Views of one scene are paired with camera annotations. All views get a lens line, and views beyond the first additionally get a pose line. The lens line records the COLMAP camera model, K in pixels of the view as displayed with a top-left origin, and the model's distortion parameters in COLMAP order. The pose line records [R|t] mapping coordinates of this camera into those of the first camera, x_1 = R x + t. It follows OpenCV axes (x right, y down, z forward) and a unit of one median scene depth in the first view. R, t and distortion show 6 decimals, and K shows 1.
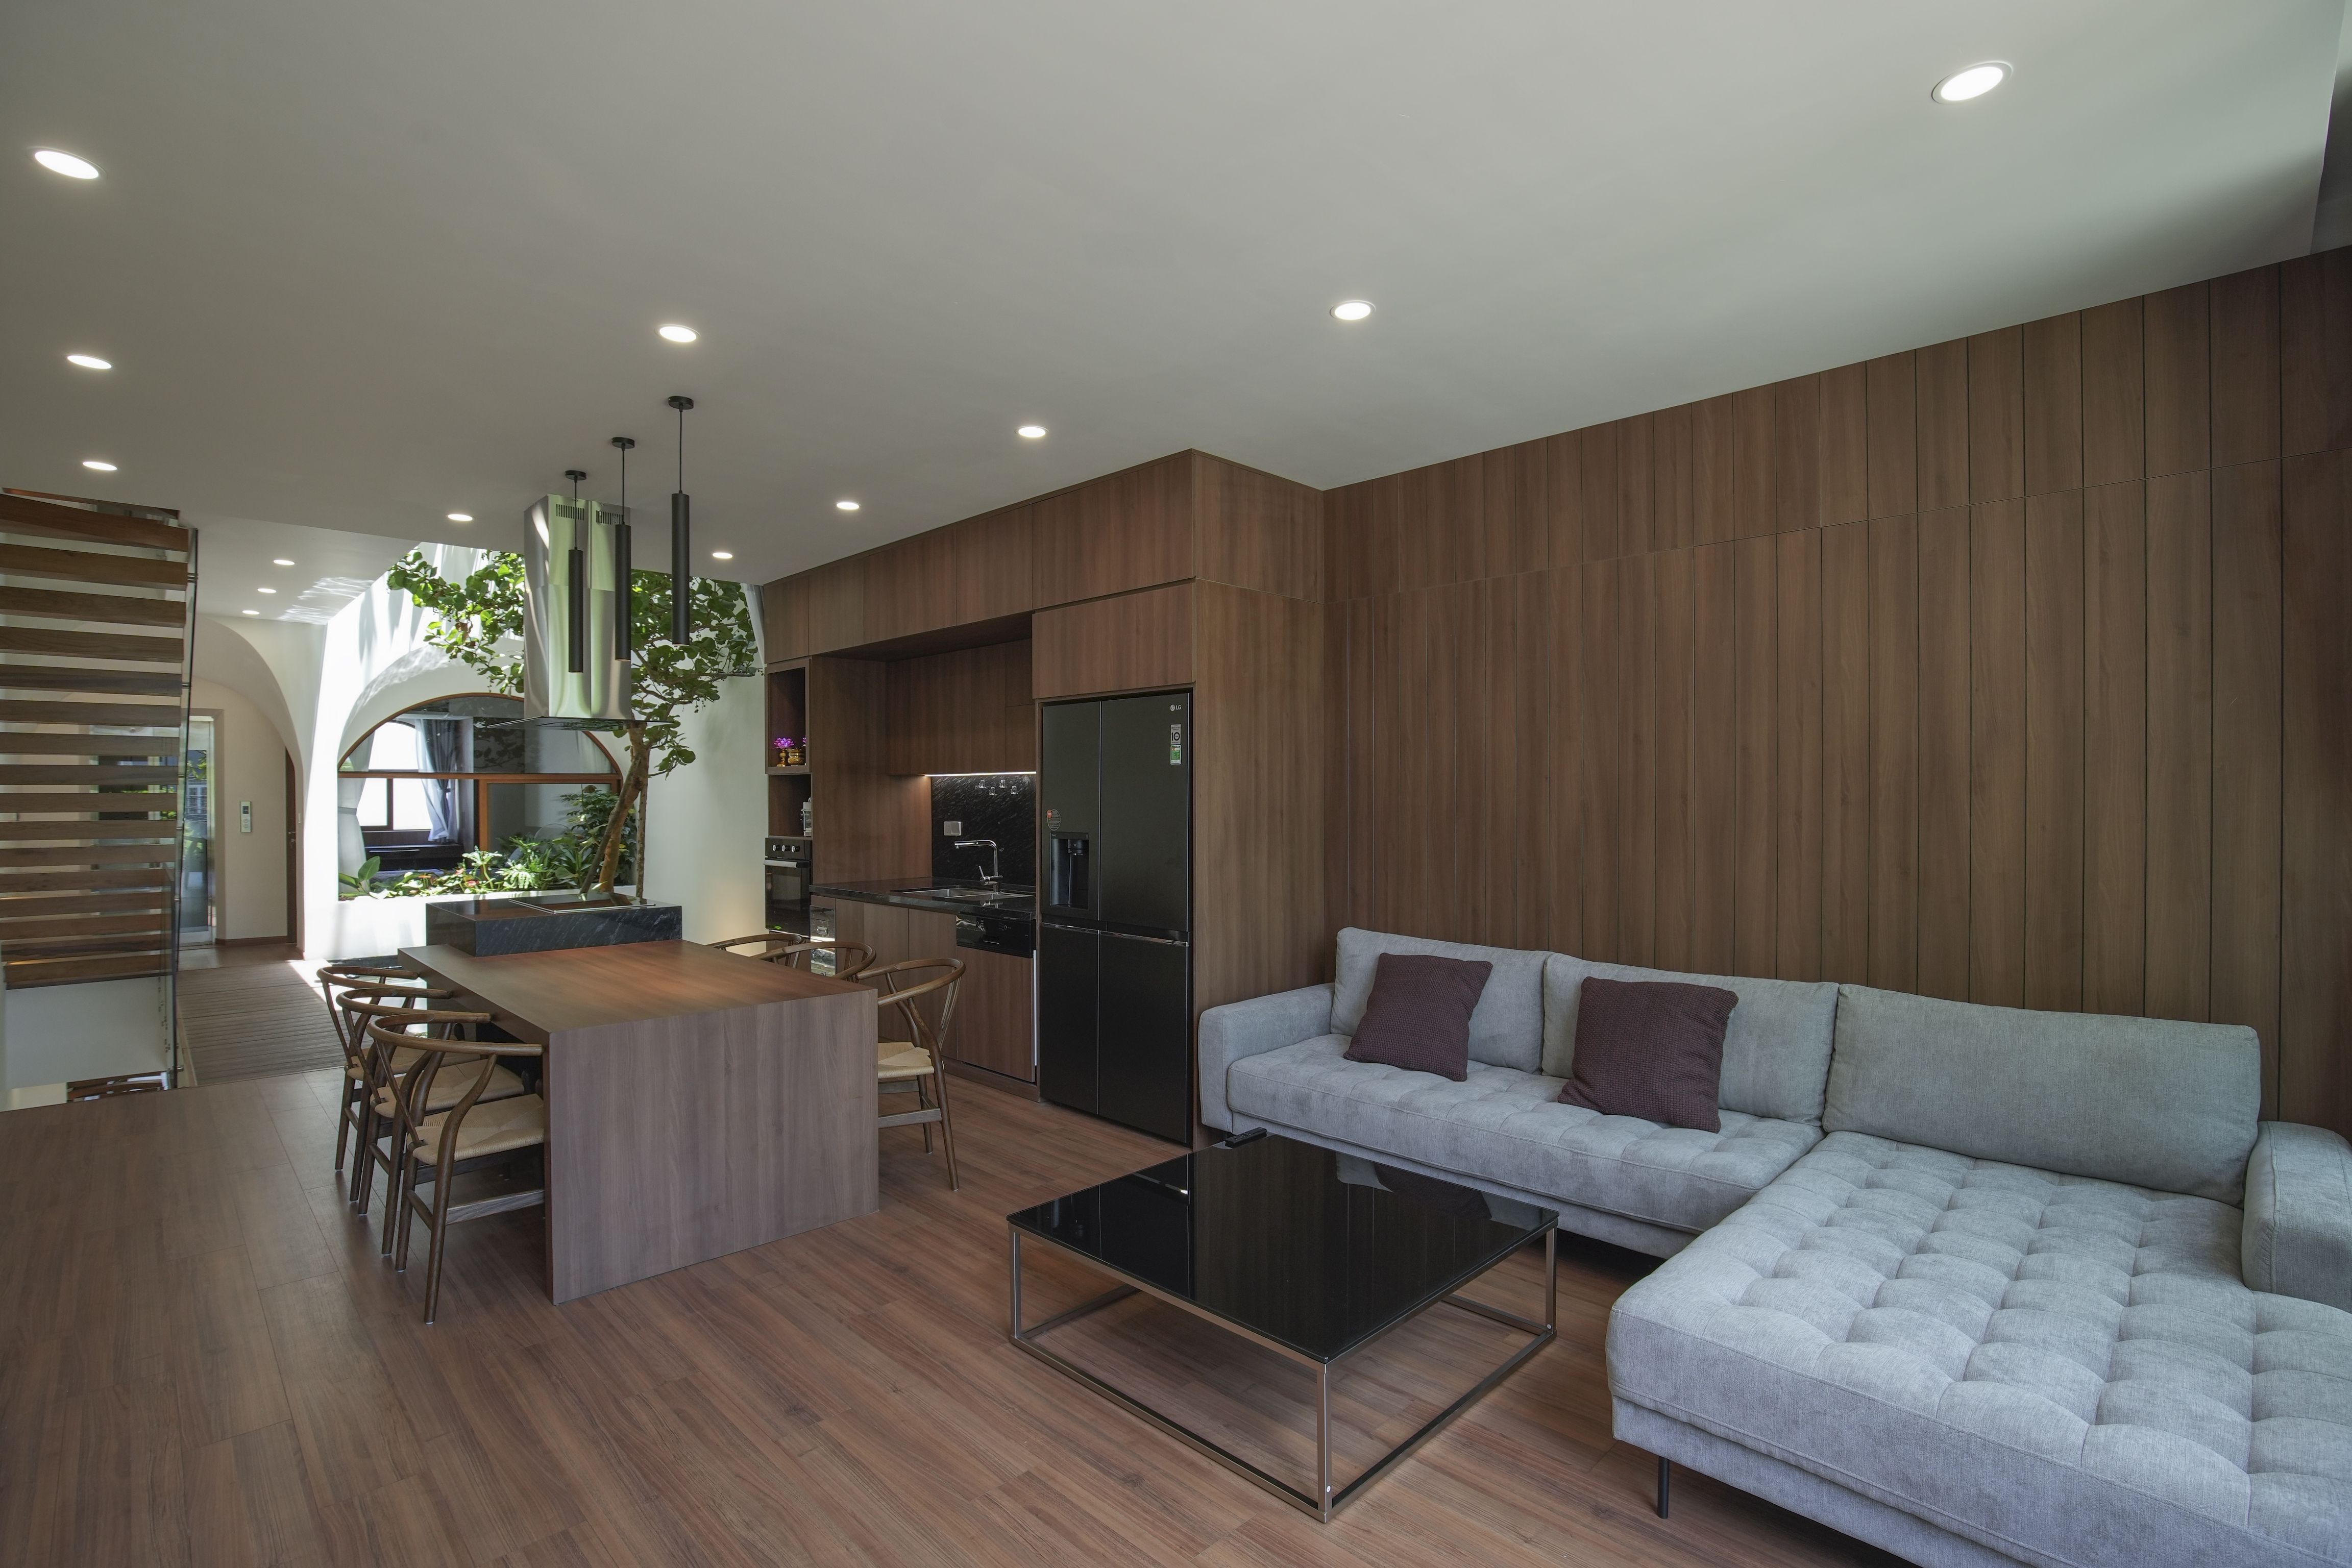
lens RADIAL K [[1103.5, 0, 1176.0], [0, 1103.5, 784.0], [0, 0, 1]] dist [-0.038641, 0.000358]
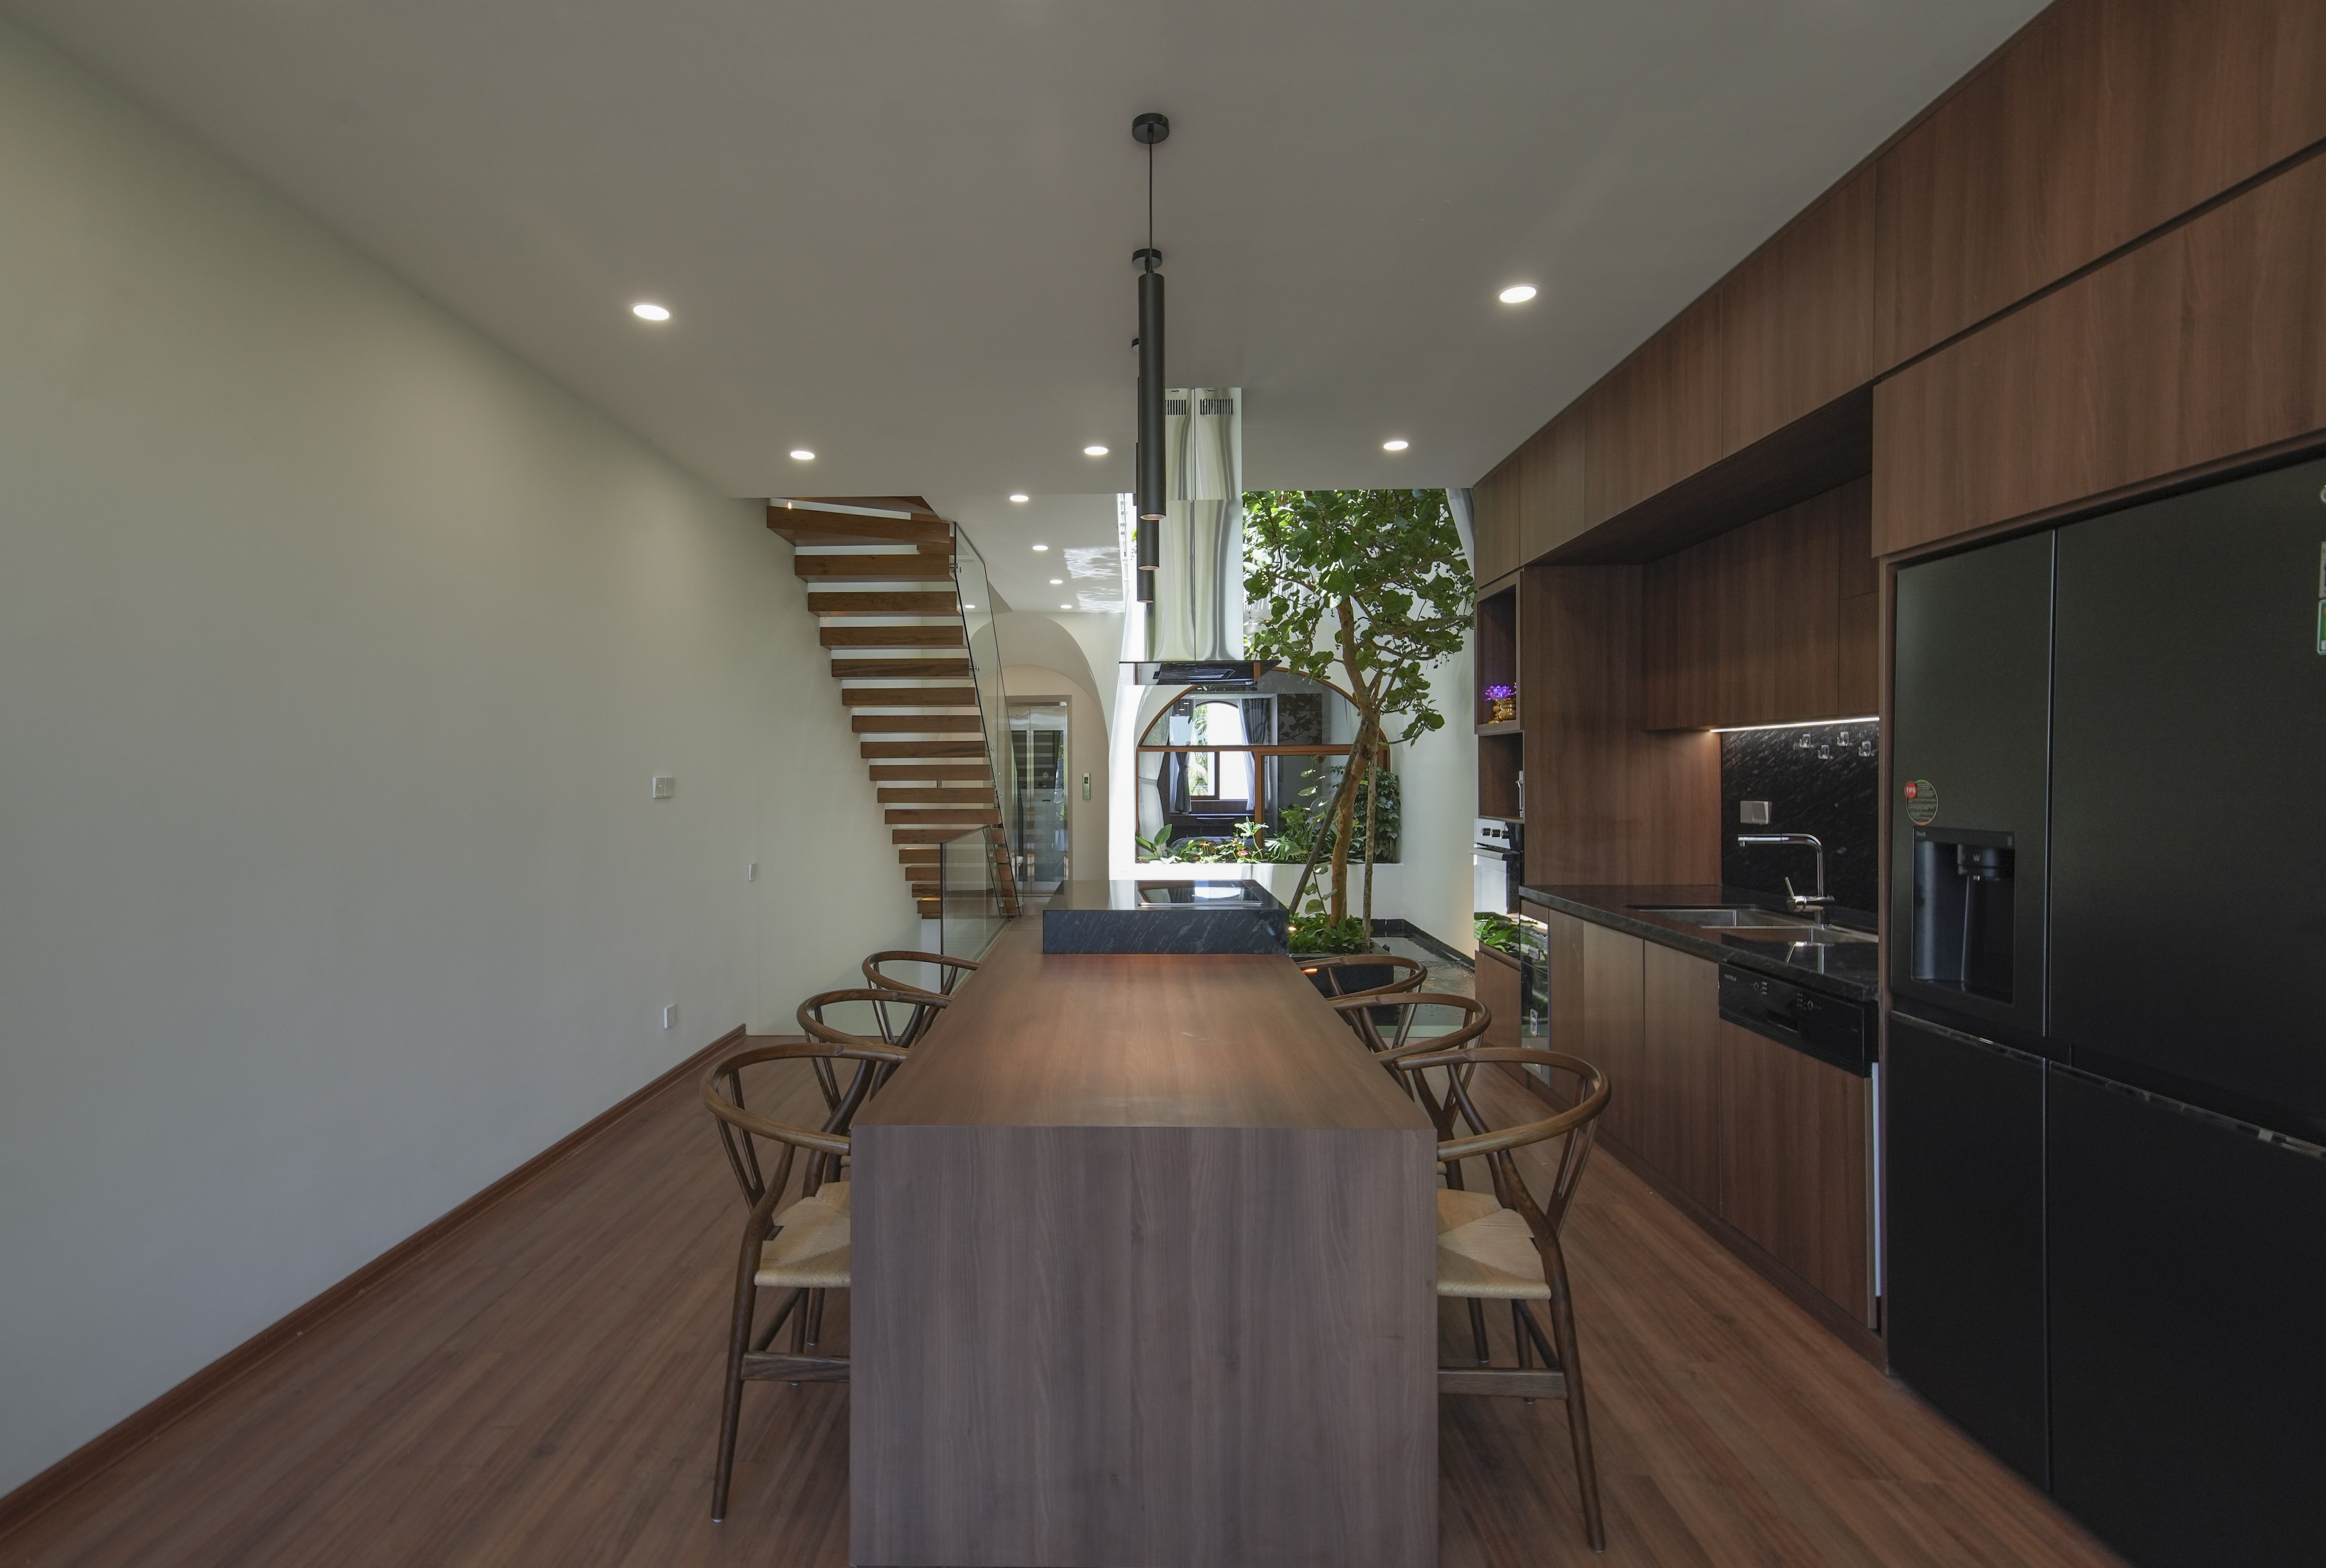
lens RADIAL K [[1058.1, 0, 1119.7], [0, 1058.1, 784.1], [0, 0, 1]] dist [0.021622, 0.000567]
pose [[0.690648, 0.007404, -0.723154, -0.012282], [0.008906, 0.999785, 0.018743, 0.010473], [0.723137, -0.019385, 0.690433, 0.348145]]
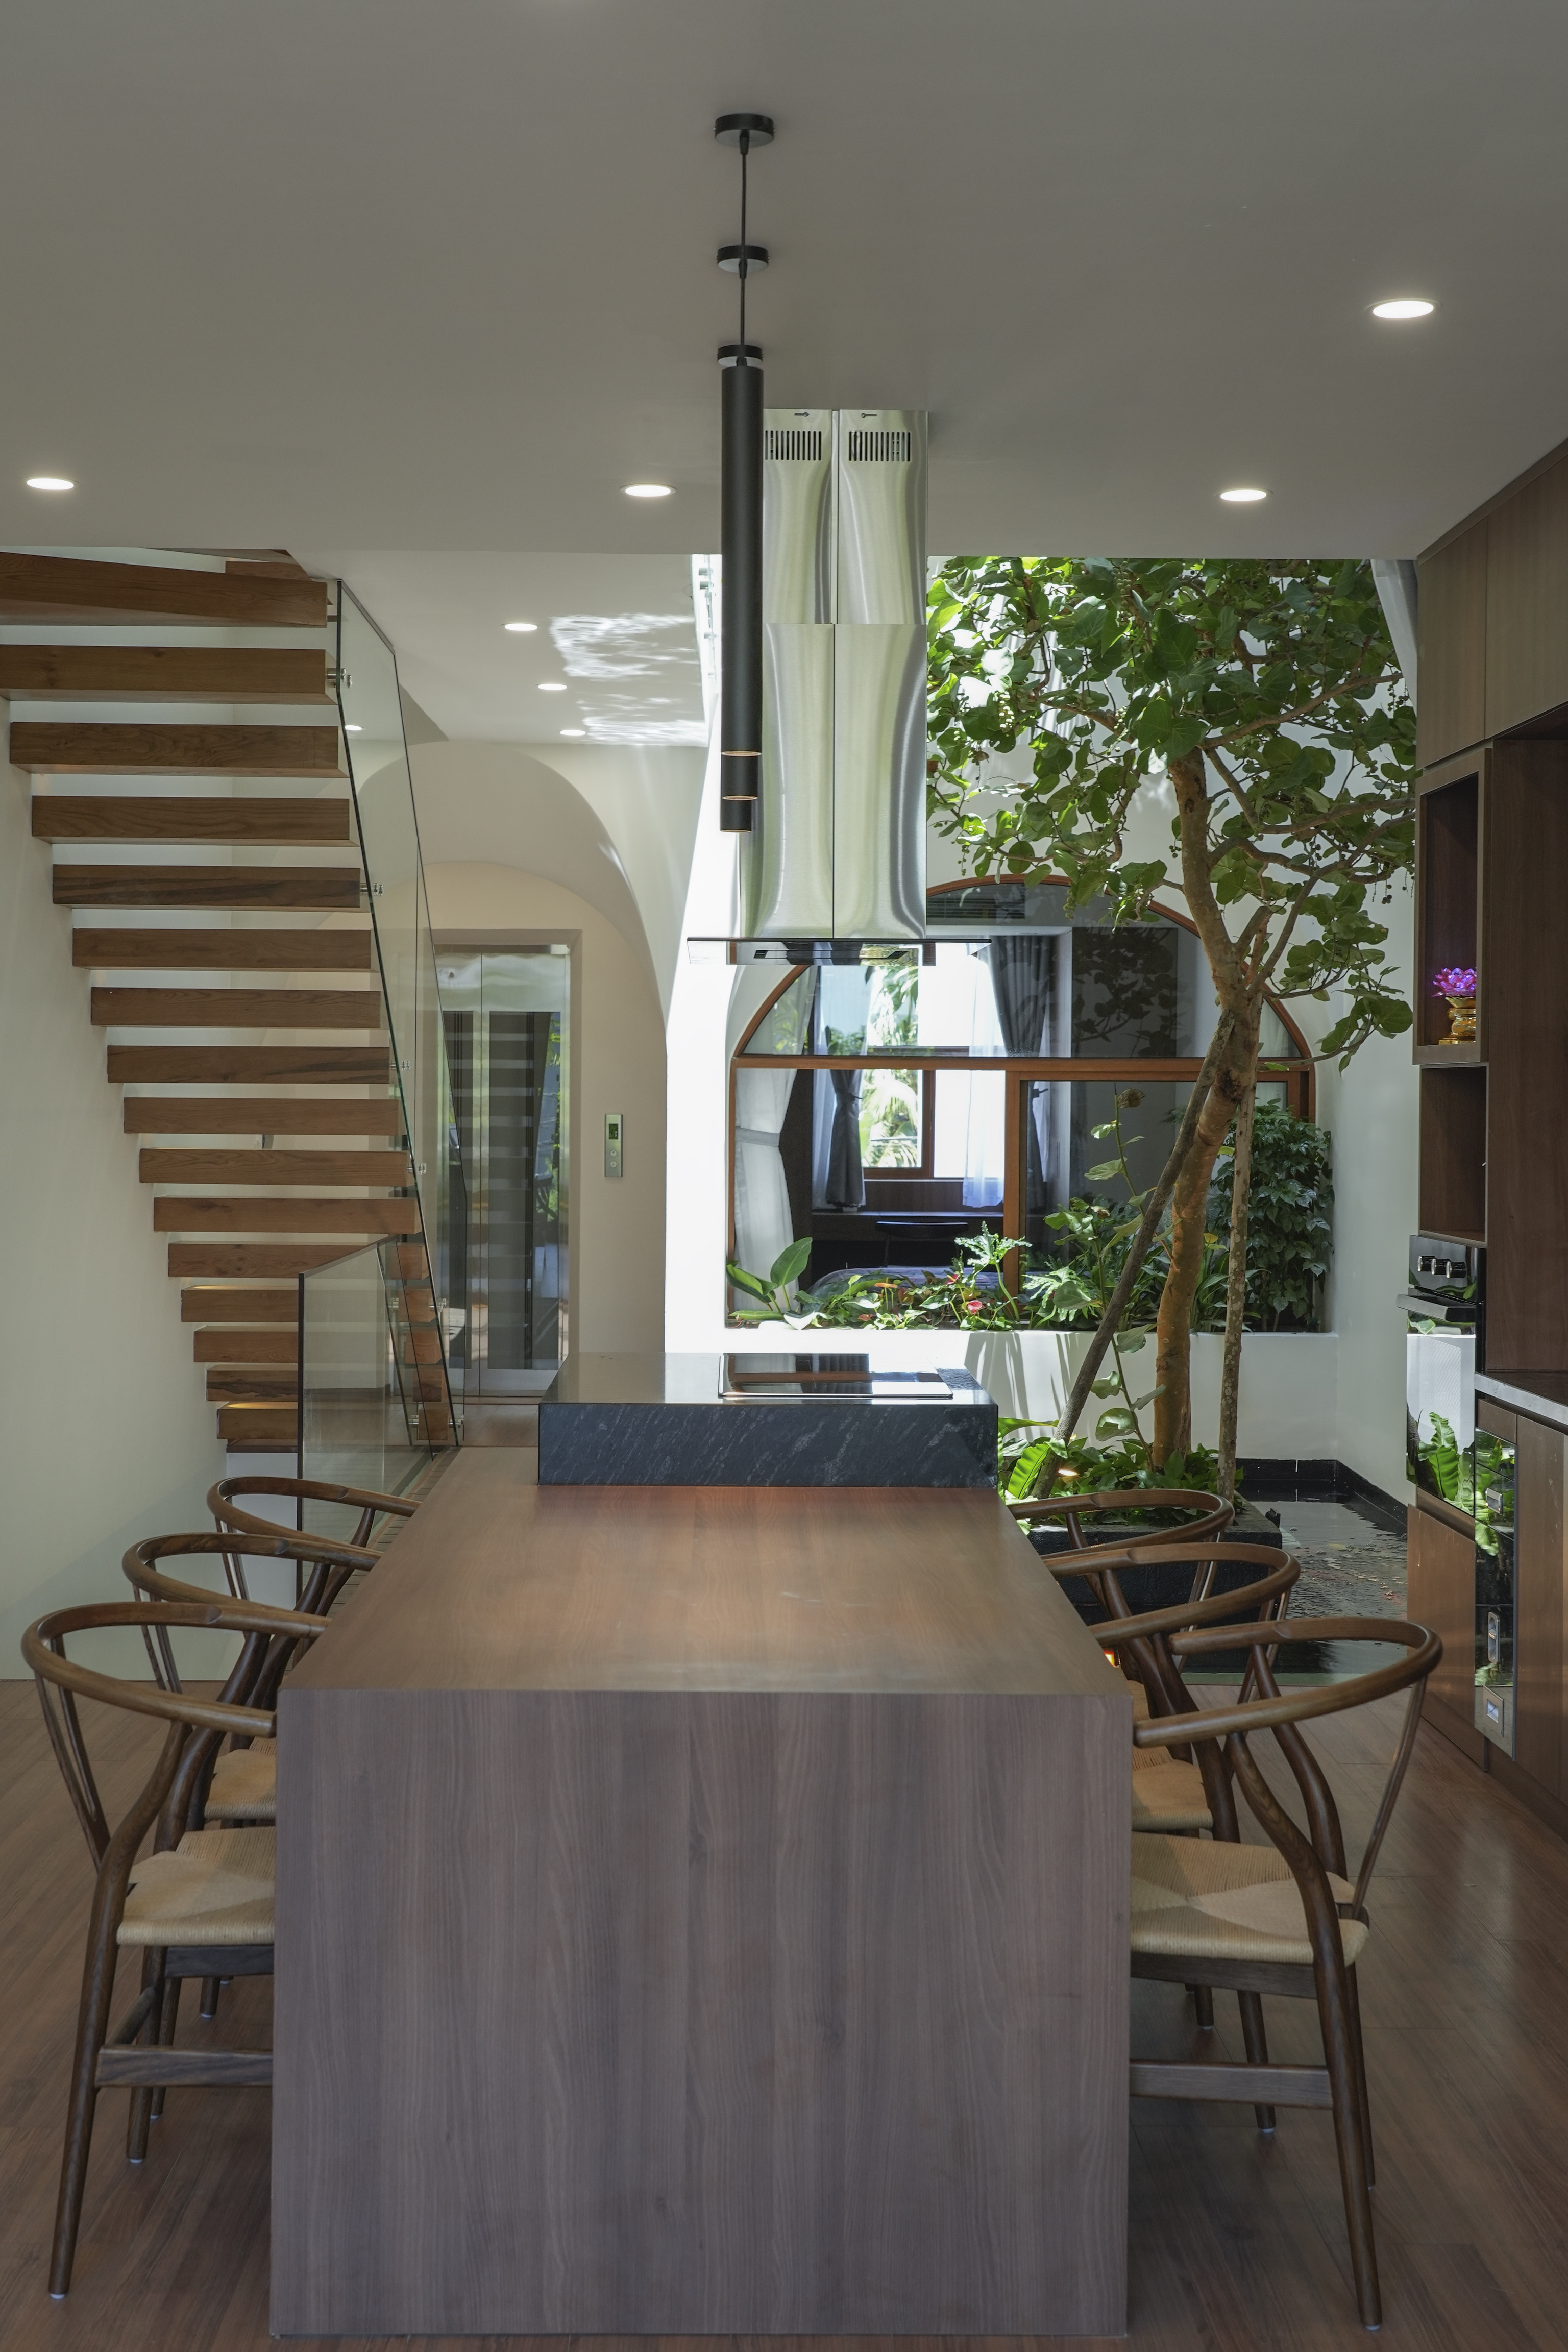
lens RADIAL K [[2866.2, 0, 784.6], [0, 2866.2, 1103.6], [0, 0, 1]] dist [0.016207, 0.056582]
pose [[0.712362, 0.011060, -0.701725, 0.179353], [-0.003336, 0.999918, 0.012374, -0.008132], [0.701804, -0.006474, 0.712341, 0.169564]]
